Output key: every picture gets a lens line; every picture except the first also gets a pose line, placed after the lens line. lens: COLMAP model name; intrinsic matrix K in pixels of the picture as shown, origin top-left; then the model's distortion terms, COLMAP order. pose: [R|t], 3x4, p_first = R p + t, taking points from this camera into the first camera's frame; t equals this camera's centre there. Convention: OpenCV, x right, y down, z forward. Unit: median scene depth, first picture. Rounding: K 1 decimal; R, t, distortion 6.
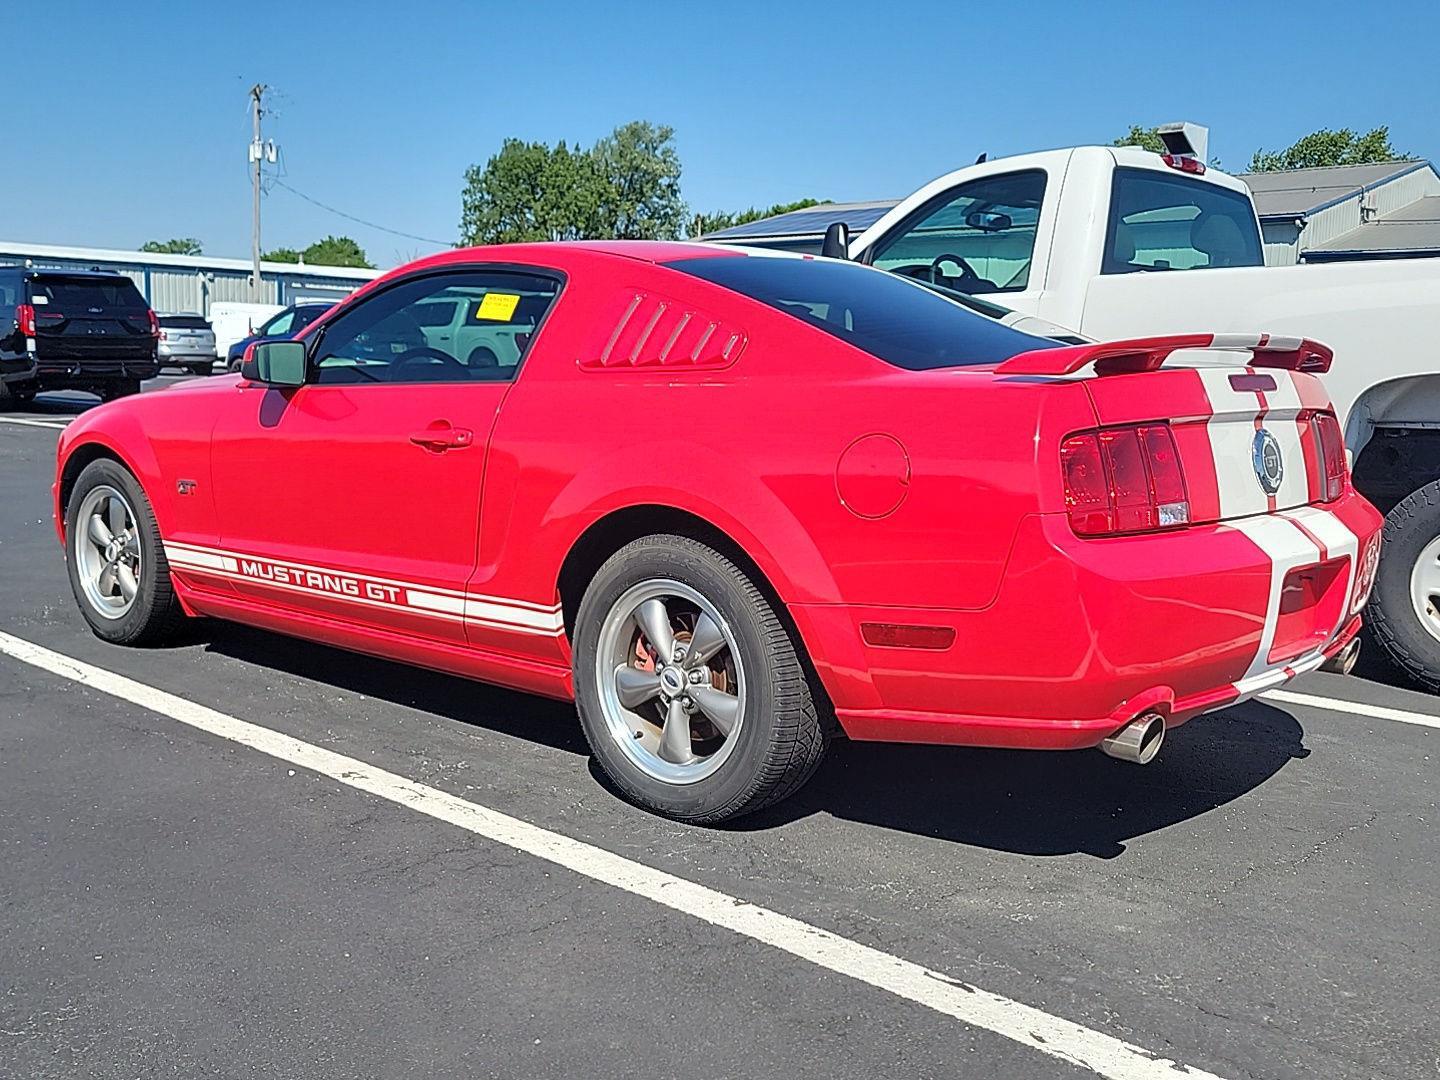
lens RADIAL K [[1529.2, 0, 720.0], [0, 1529.2, 540.0], [0, 0, 1]] dist [0.052200, -0.028521]
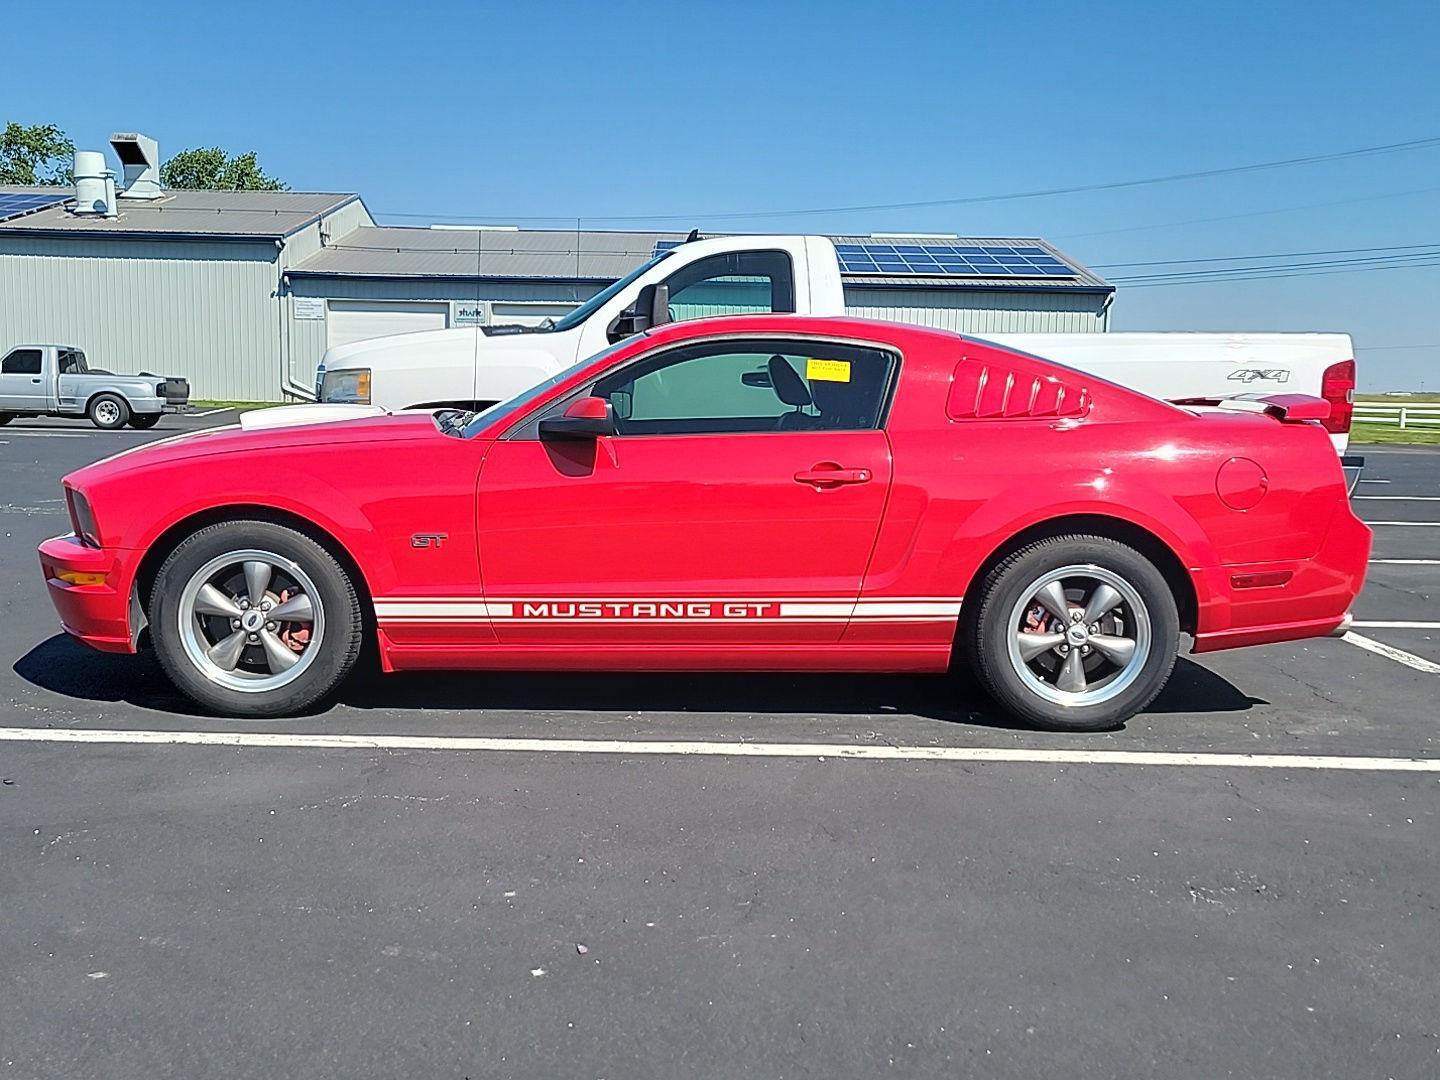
lens RADIAL K [[1529.2, 0, 720.0], [0, 1529.2, 540.0], [0, 0, 1]] dist [0.052200, -0.028521]
pose [[0.702993, -0.081409, 0.706522, -0.948955], [0.081423, 0.996108, 0.033760, -0.054664], [-0.706521, 0.033794, 0.706885, 0.155196]]
